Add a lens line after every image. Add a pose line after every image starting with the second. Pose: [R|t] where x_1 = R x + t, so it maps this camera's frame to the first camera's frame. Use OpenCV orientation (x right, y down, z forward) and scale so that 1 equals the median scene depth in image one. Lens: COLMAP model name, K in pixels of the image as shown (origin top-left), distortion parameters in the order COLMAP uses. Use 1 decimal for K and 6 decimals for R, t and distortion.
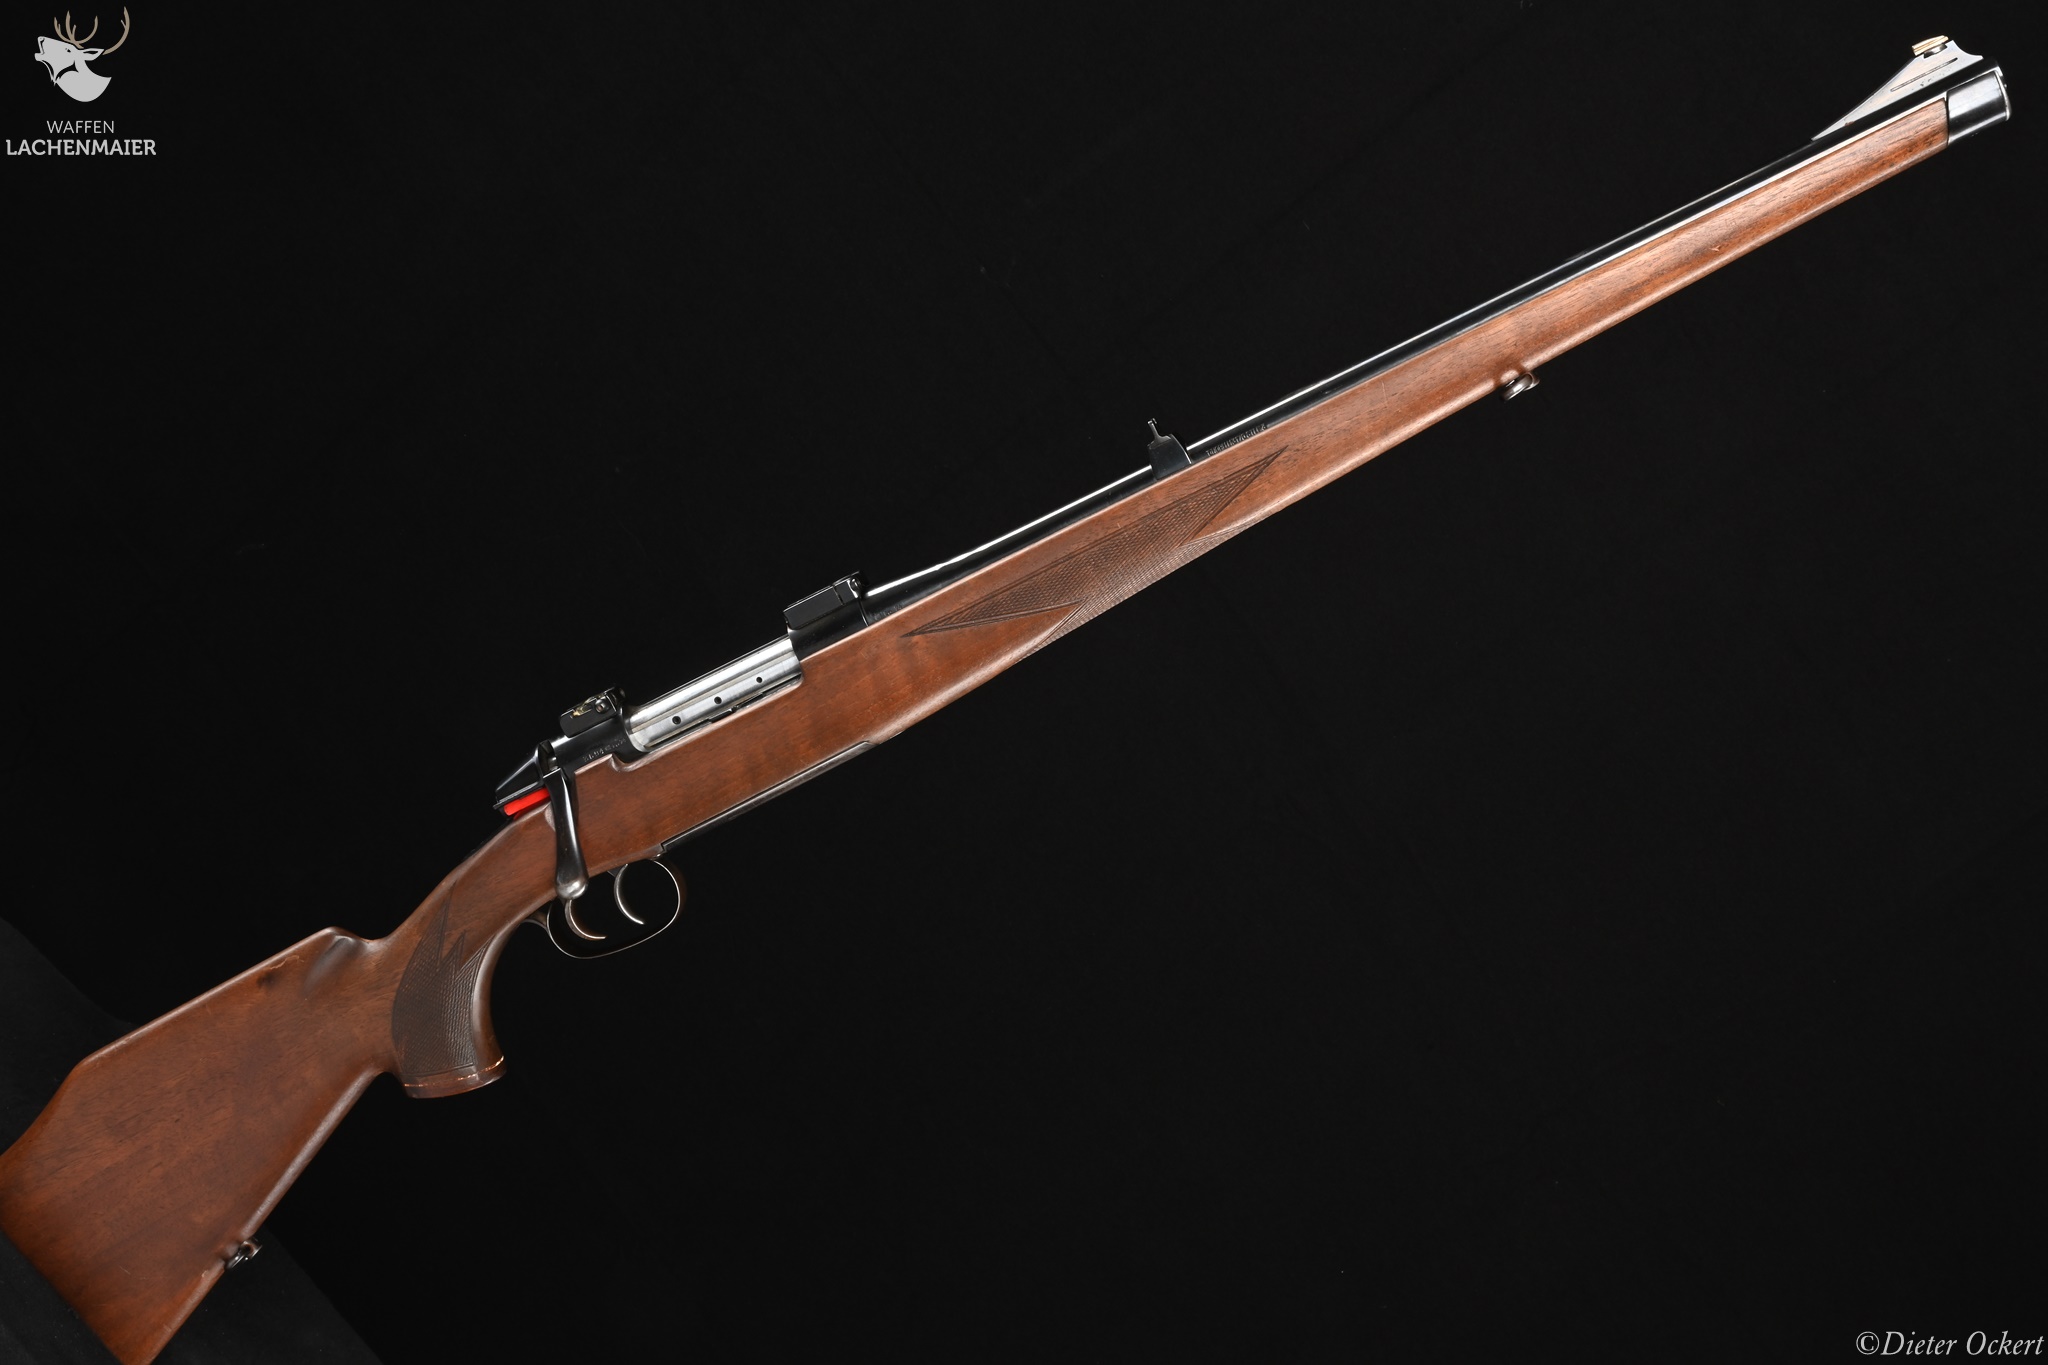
lens RADIAL K [[2696.5, 0, 1025.4], [0, 2696.5, 682.3], [0, 0, 1]] dist [0.040550, 0.000000]
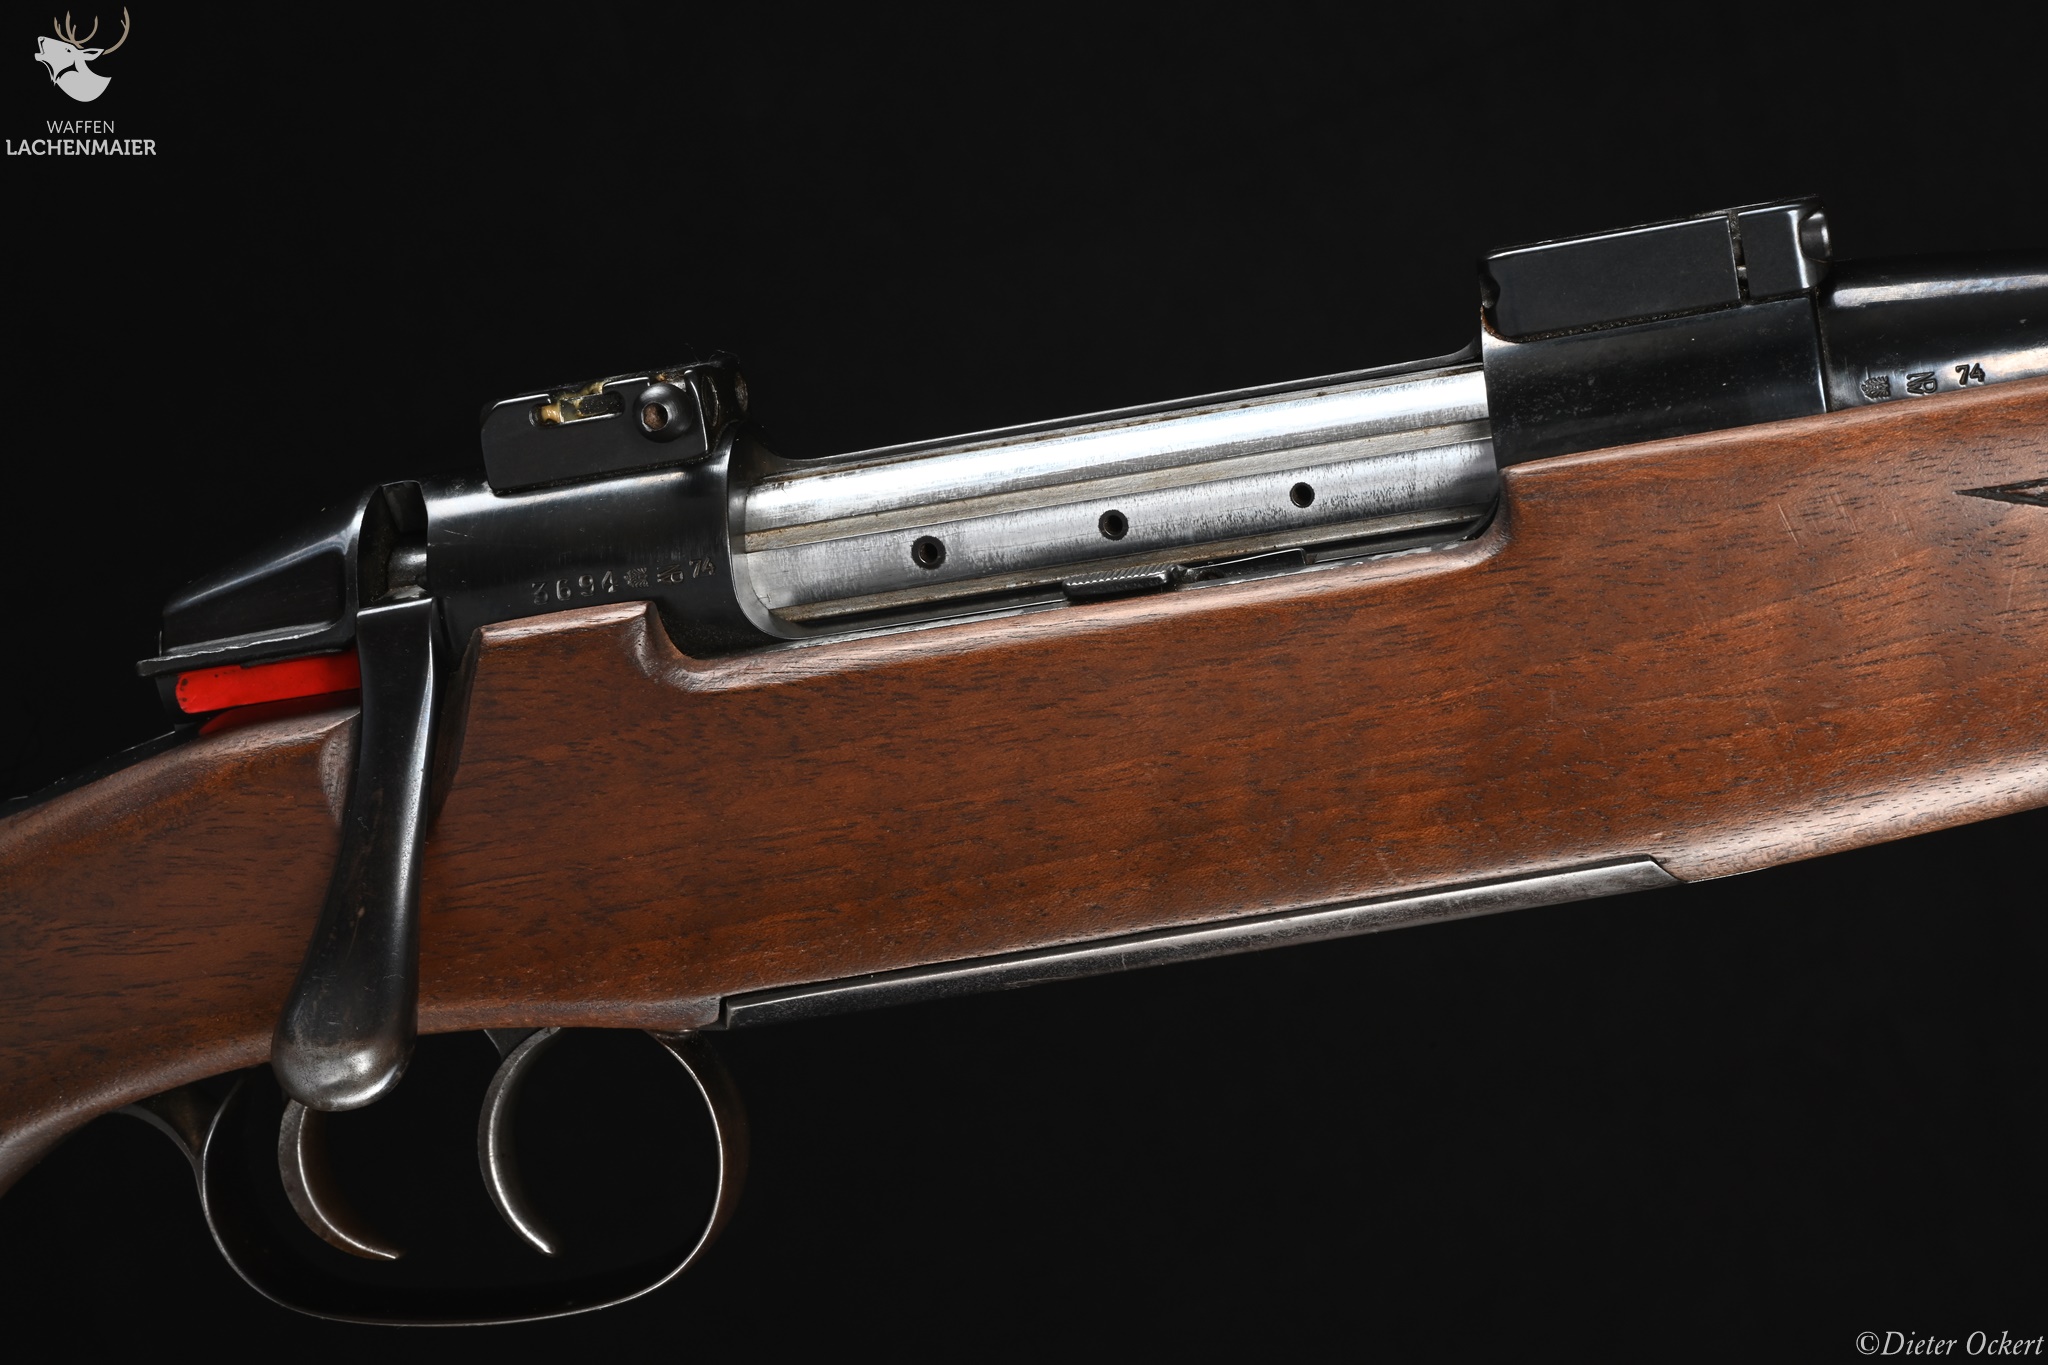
lens RADIAL K [[3999.9, 0, 1006.6], [0, 3999.9, 684.8], [0, 0, 1]] dist [0.020929, 0.000000]
pose [[0.954919, 0.296862, -0.001571, -0.117966], [-0.296857, 0.954837, -0.012767, 0.028532], [-0.002290, 0.012658, 0.999917, 0.623704]]
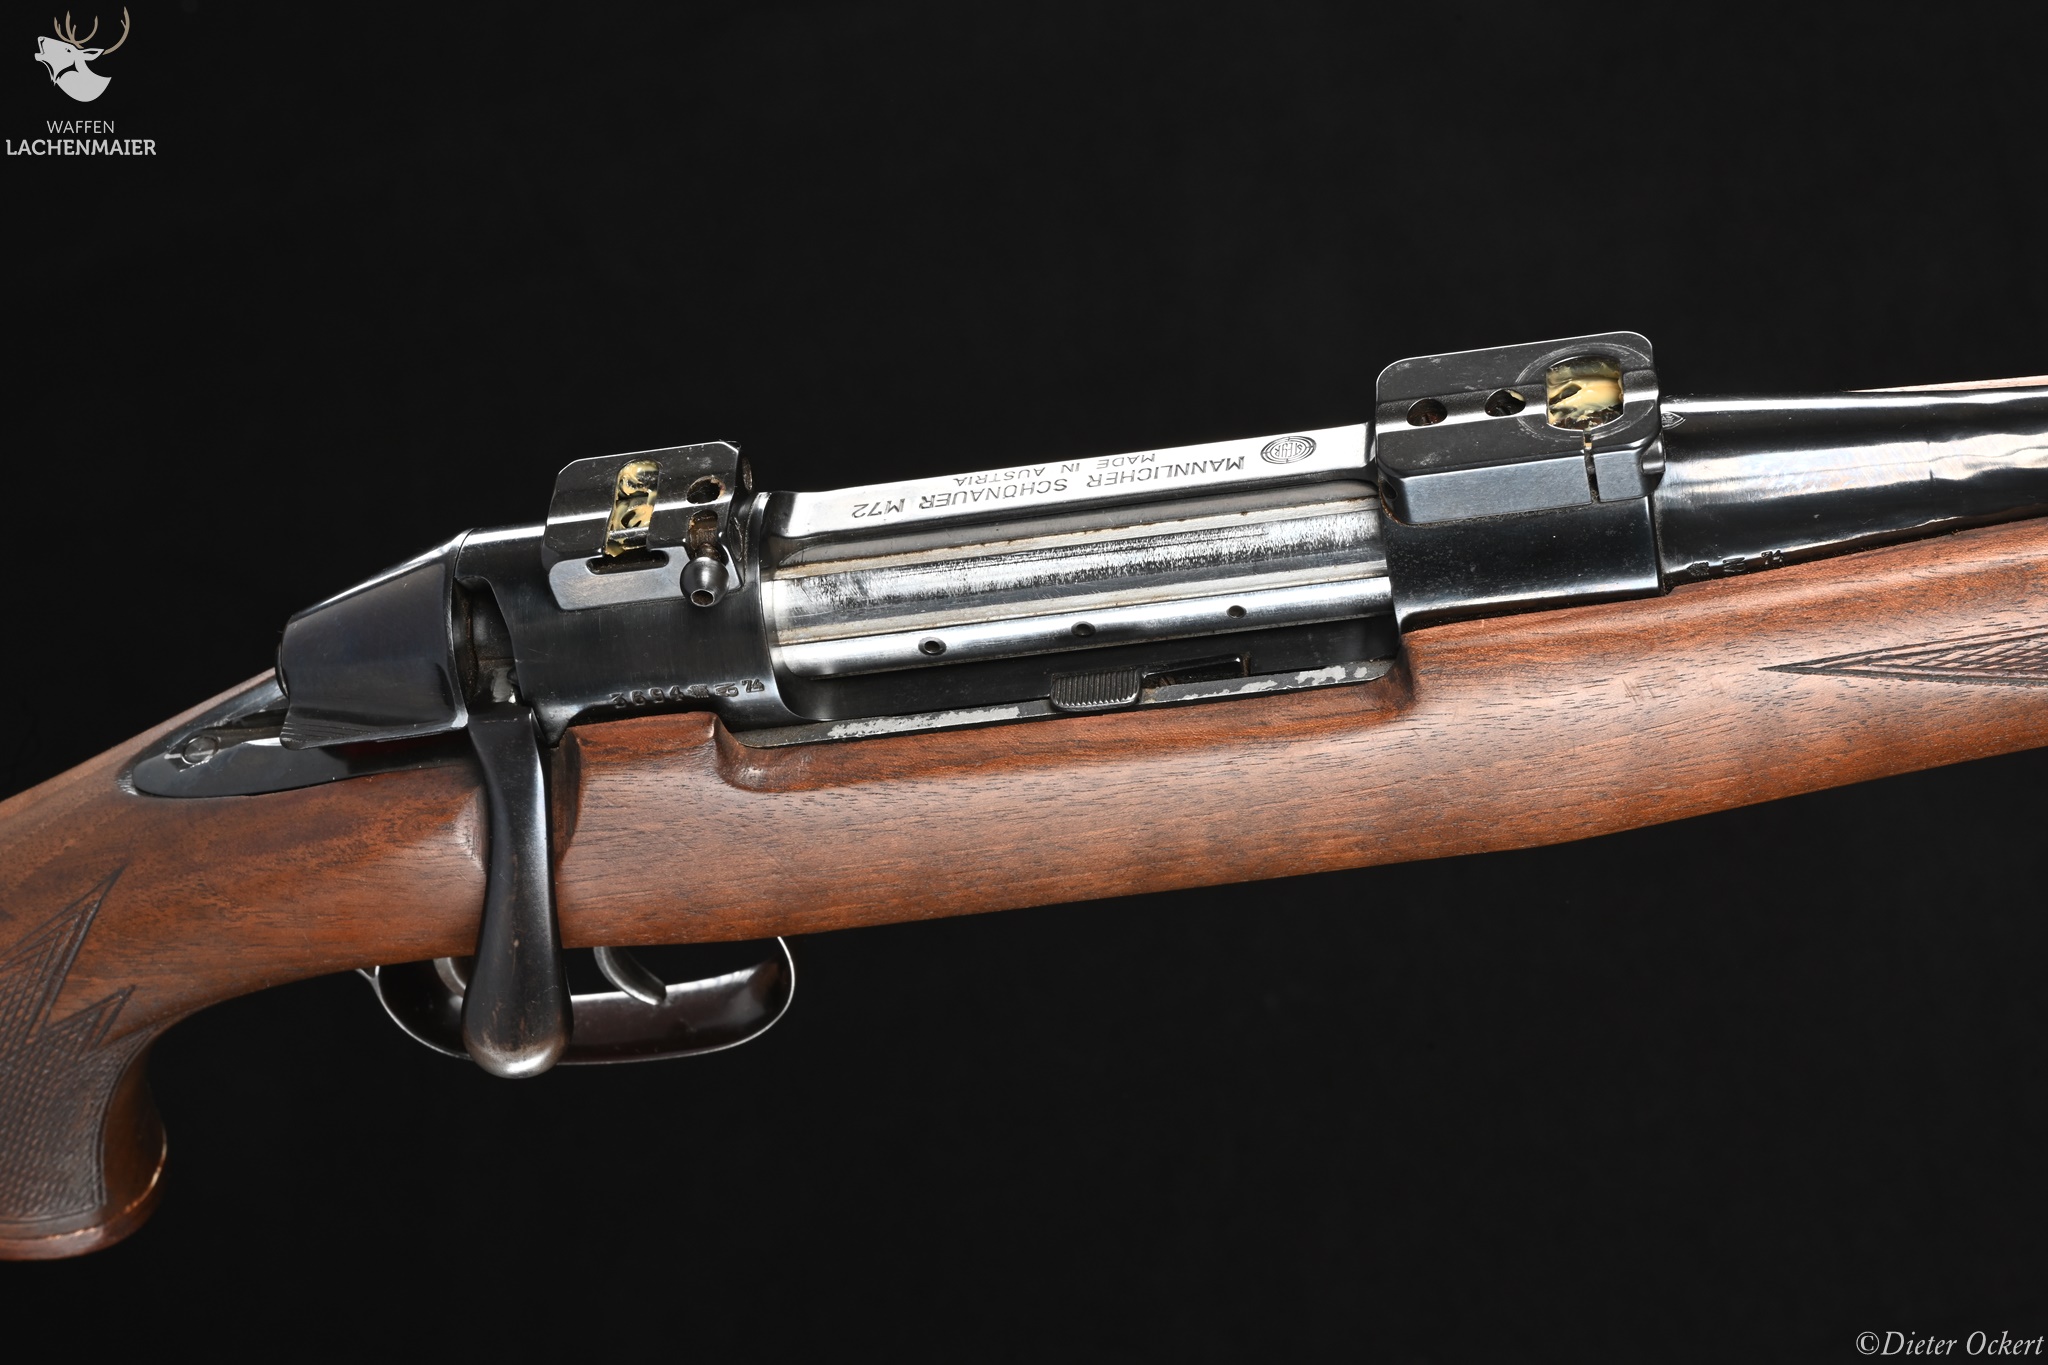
lens RADIAL K [[3999.9, 0, 1037.3], [0, 3999.9, 681.5], [0, 0, 1]] dist [0.020929, 0.000000]
pose [[0.961511, 0.114644, 0.249708, -0.232528], [-0.236343, 0.808593, 0.538813, -0.234650], [-0.140141, -0.577092, 0.804566, 0.622404]]
